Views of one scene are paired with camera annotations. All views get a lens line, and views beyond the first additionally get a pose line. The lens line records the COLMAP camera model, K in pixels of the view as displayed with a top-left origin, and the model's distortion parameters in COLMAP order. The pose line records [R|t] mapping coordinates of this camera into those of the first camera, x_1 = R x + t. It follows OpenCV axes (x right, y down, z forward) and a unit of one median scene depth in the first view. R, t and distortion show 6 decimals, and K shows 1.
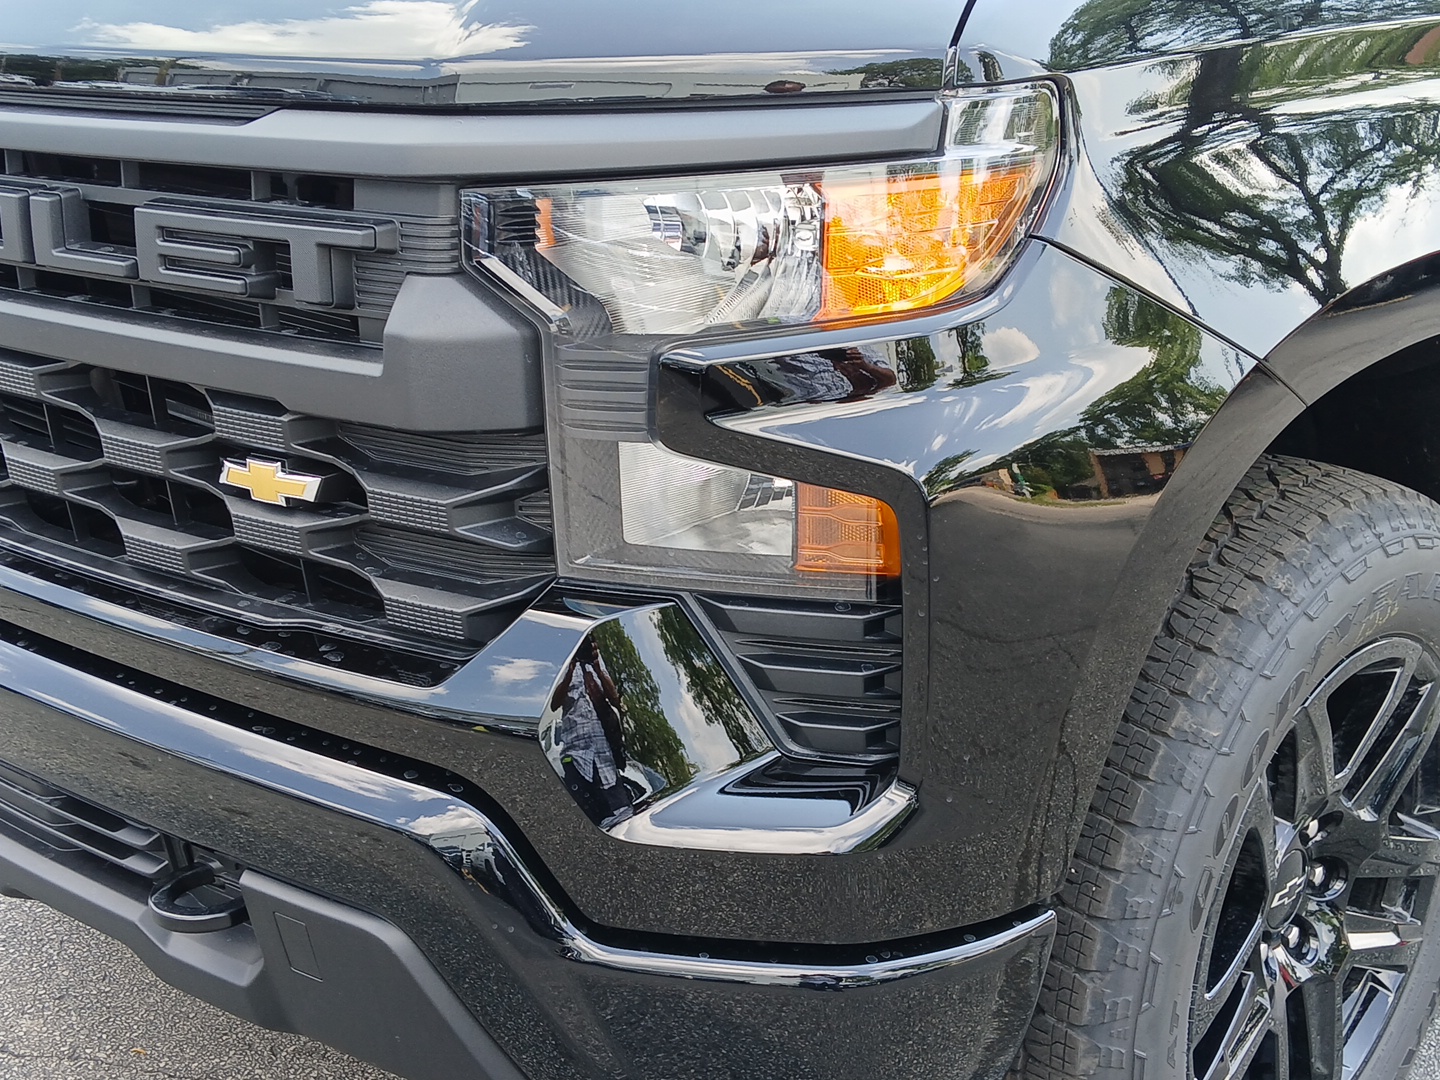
lens RADIAL K [[1796.9, 0, 720.0], [0, 1796.9, 540.0], [0, 0, 1]] dist [0.068860, -0.036412]
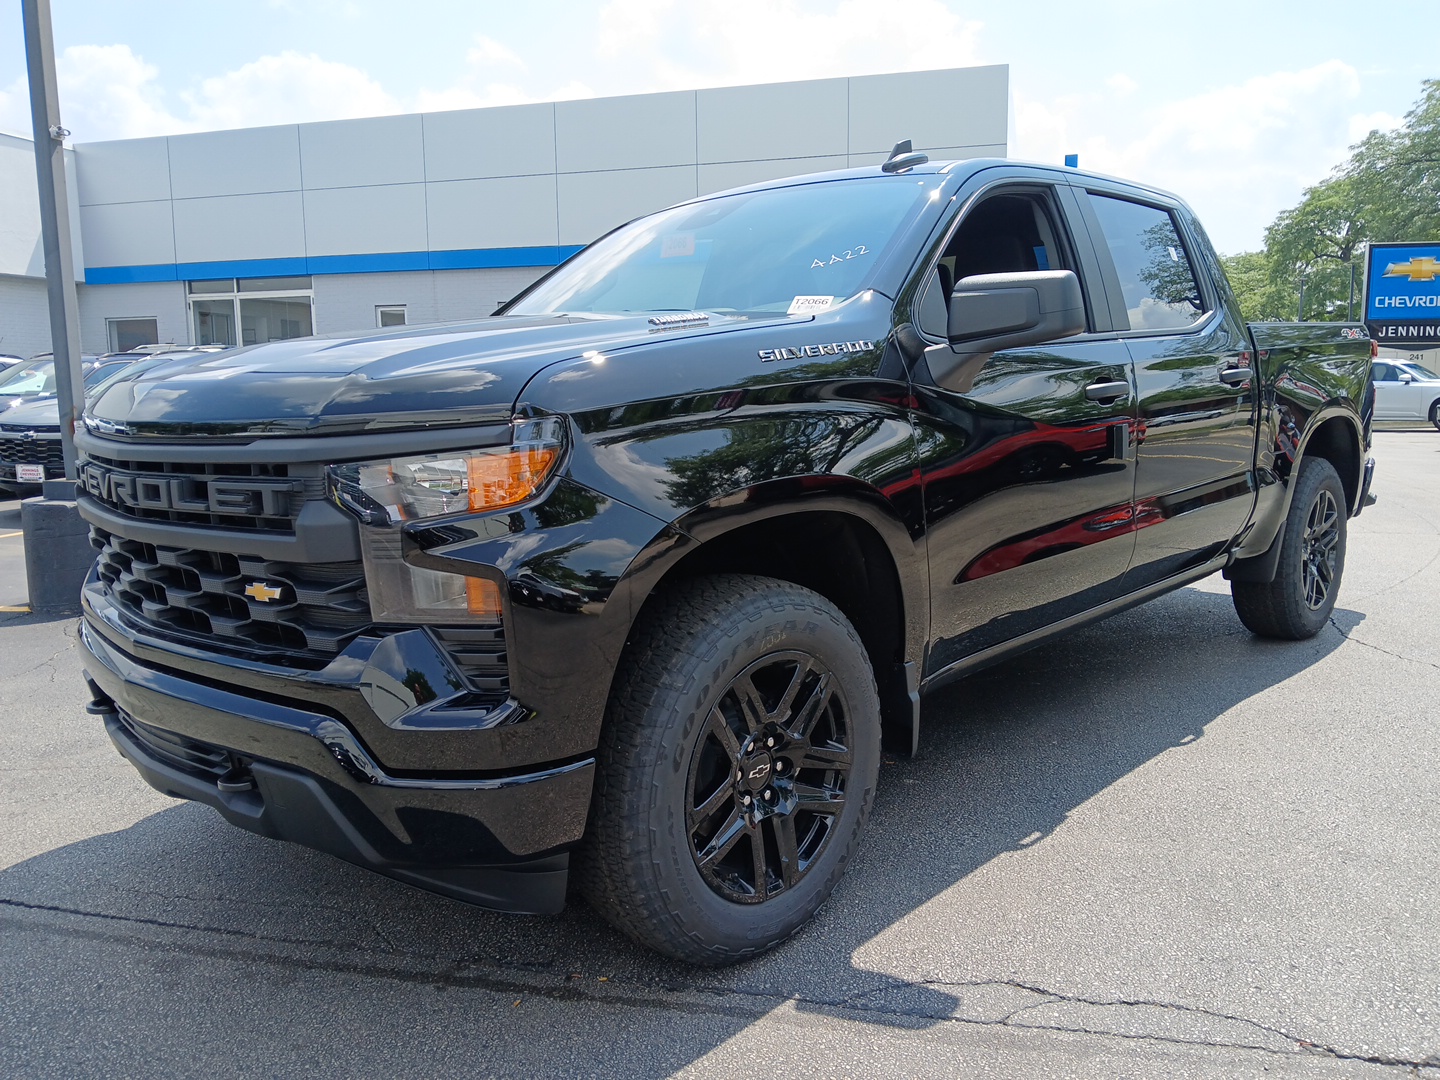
lens RADIAL K [[1111.8, 0, 720.0], [0, 1111.8, 540.0], [0, 0, 1]] dist [-0.002556, -0.013812]
pose [[0.998795, -0.046537, 0.015614, 0.327524], [0.048228, 0.989578, -0.135678, 0.125022], [-0.009138, 0.136268, 0.990630, -0.456779]]
